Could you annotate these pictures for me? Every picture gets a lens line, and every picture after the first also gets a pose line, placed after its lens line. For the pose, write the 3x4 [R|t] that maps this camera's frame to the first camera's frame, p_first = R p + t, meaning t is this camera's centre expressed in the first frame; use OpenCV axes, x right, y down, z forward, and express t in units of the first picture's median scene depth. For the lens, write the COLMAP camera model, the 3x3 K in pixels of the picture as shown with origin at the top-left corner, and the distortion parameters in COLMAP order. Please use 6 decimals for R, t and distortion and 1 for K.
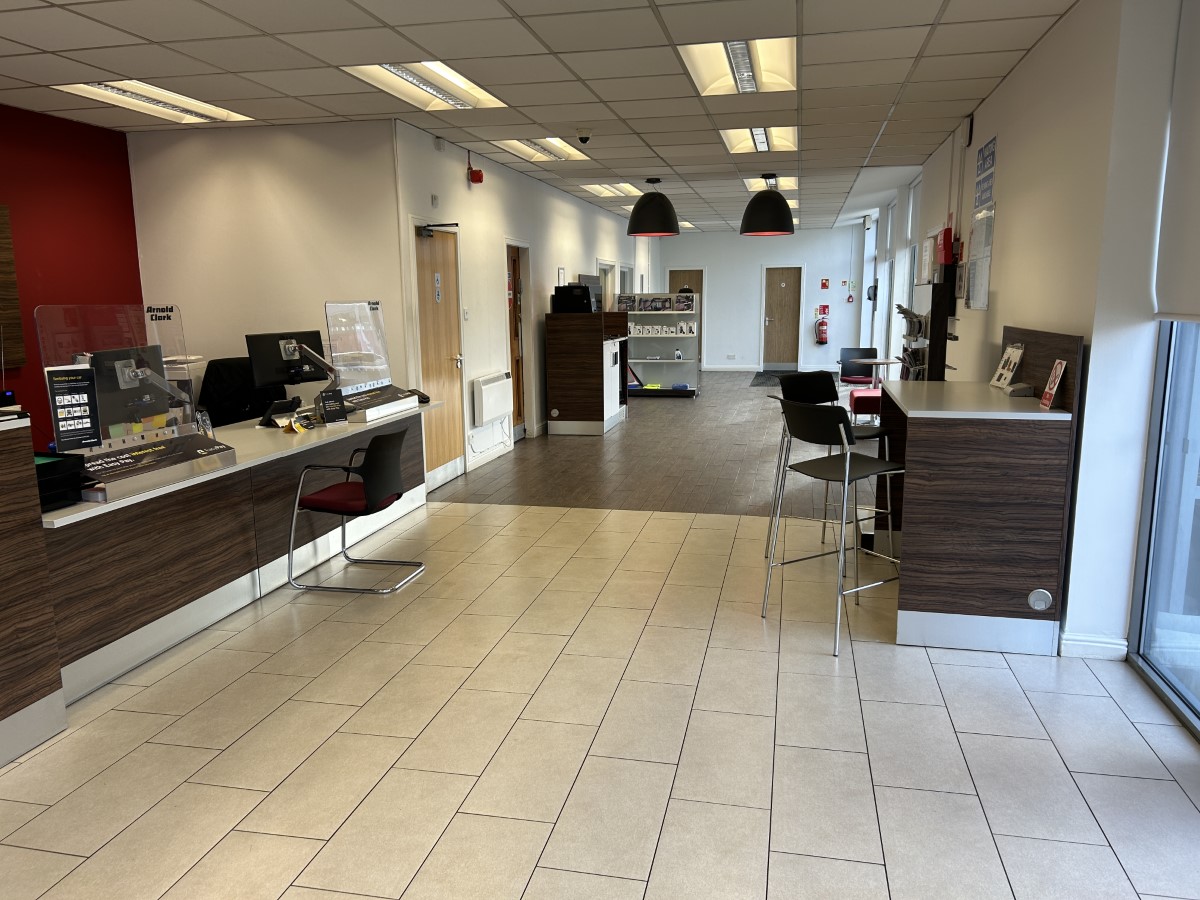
lens RADIAL K [[905.0, 0, 598.9], [0, 905.0, 449.1], [0, 0, 1]] dist [0.049033, -0.054927]
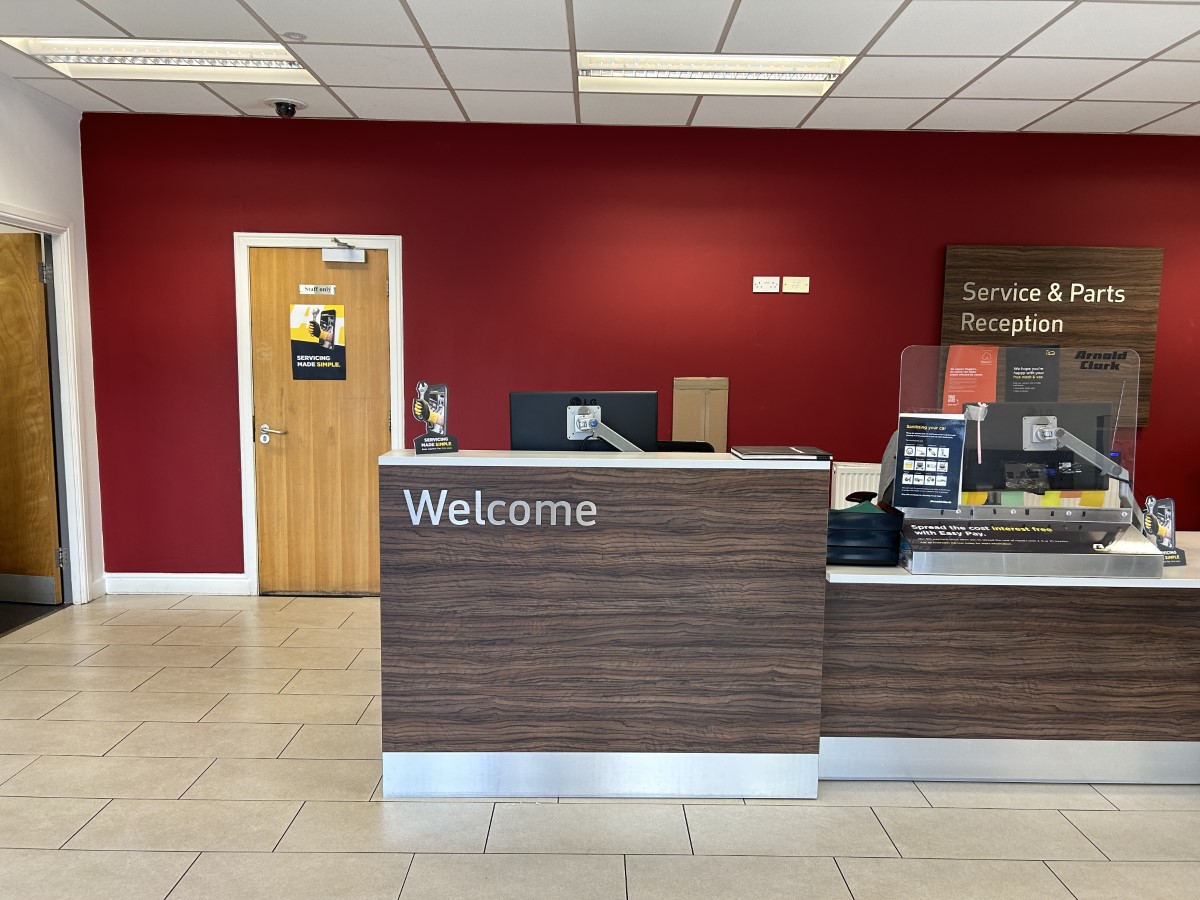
lens RADIAL K [[905.0, 0, 605.9], [0, 905.0, 456.5], [0, 0, 1]] dist [0.049033, -0.054927]
pose [[0.223713, 0.117080, -0.967597, 0.202087], [-0.179441, 0.980736, 0.077182, -0.060969], [0.957995, 0.156360, 0.240412, 0.482974]]
